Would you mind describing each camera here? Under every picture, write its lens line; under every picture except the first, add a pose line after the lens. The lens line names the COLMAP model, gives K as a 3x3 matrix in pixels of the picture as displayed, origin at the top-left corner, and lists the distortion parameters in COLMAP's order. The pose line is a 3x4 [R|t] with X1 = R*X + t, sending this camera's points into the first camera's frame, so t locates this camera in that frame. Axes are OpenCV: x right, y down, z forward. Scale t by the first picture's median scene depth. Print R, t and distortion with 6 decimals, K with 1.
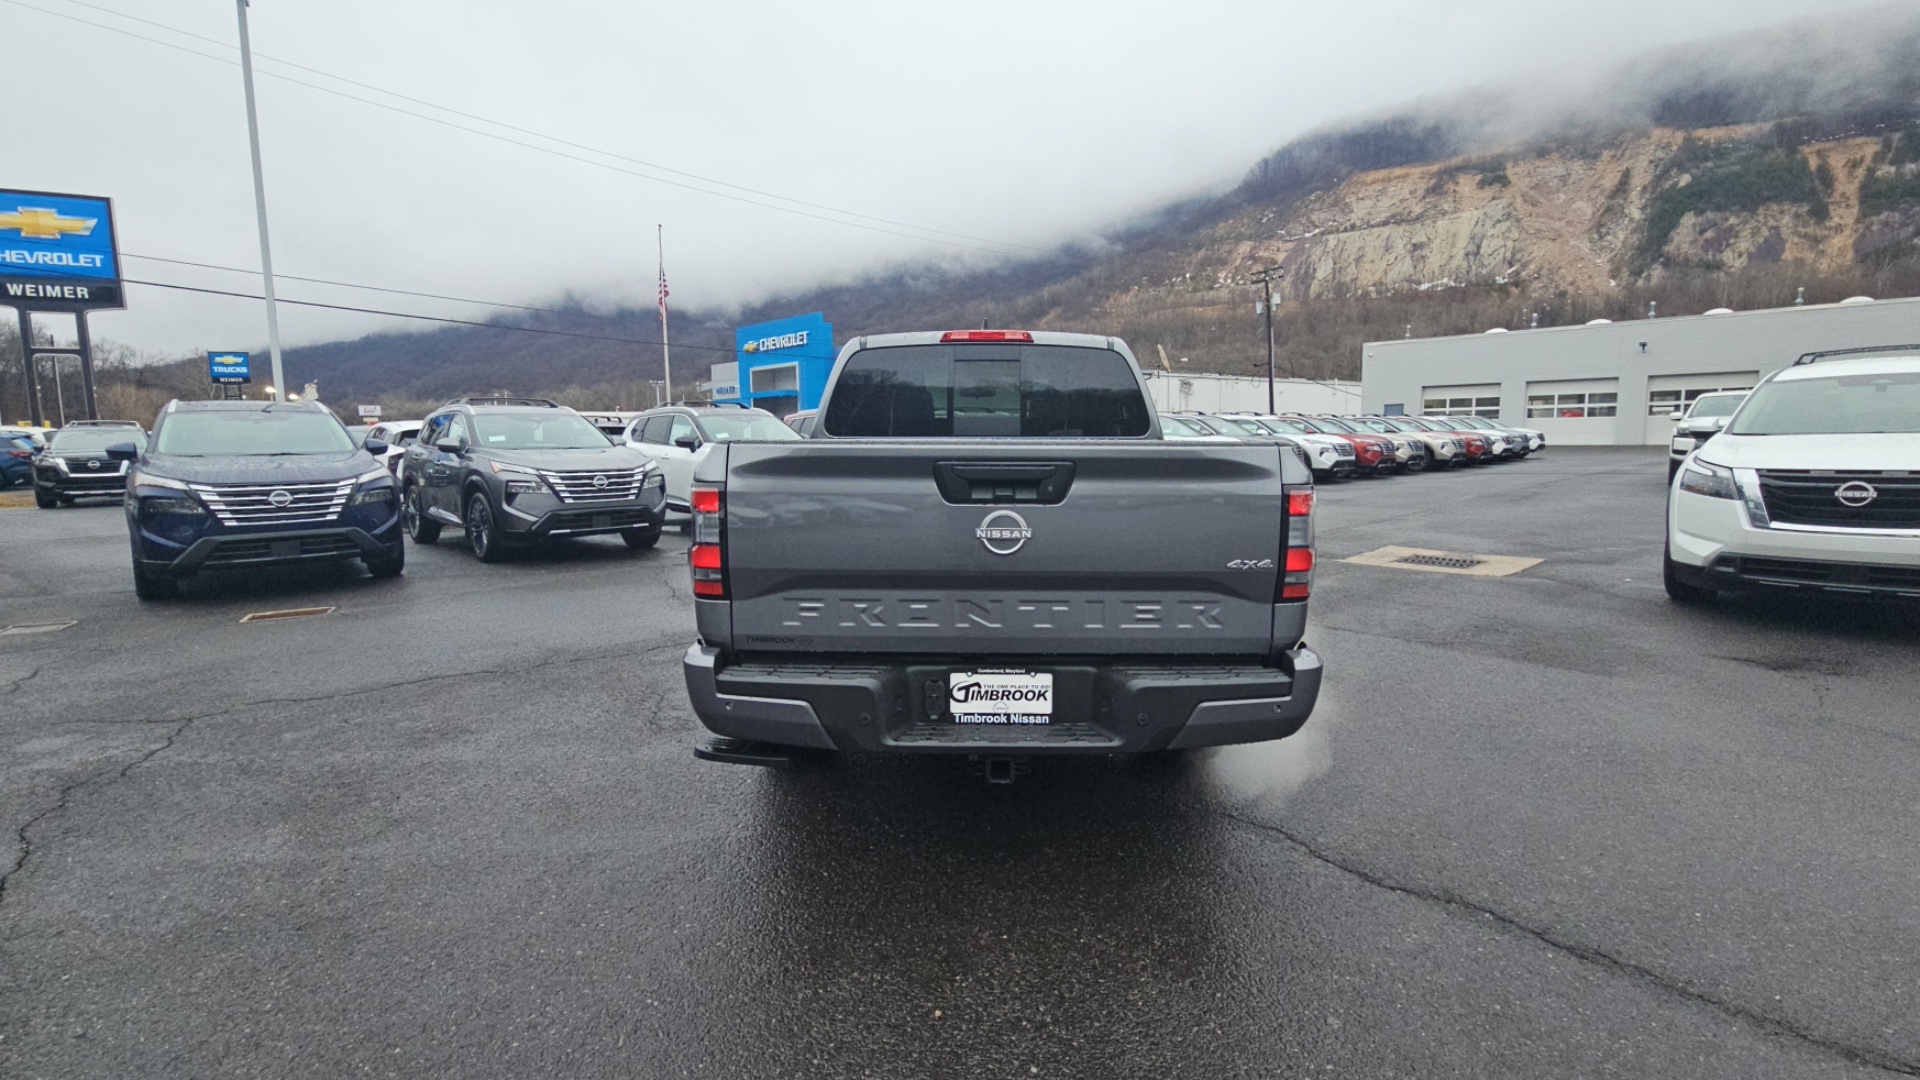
lens RADIAL K [[859.1, 0, 958.7], [0, 859.1, 547.1], [0, 0, 1]] dist [0.015649, -0.009638]
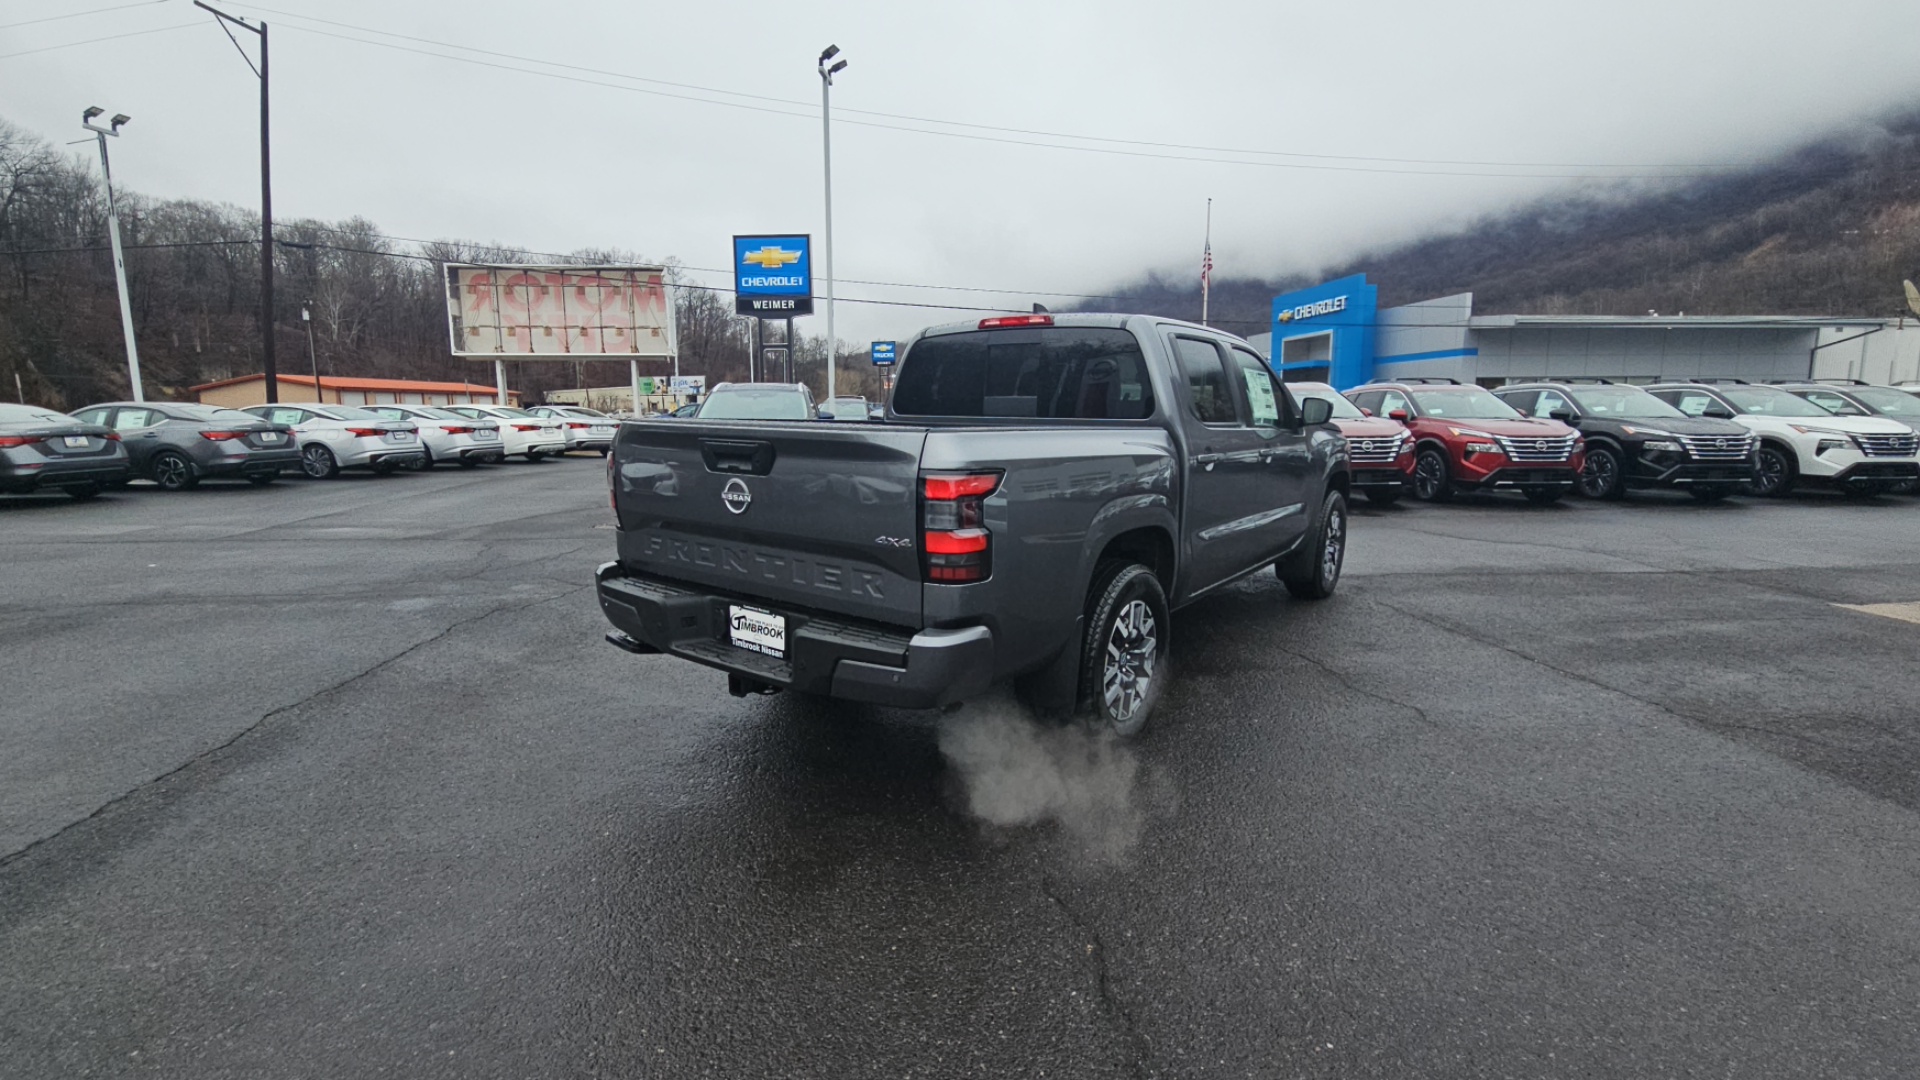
lens RADIAL K [[859.1, 0, 956.1], [0, 859.1, 543.4], [0, 0, 1]] dist [0.015649, -0.009638]
pose [[0.806776, 0.099936, -0.582345, 0.989591], [-0.083989, 0.994981, 0.054390, -0.040817], [0.584857, 0.005030, 0.811121, 0.167516]]
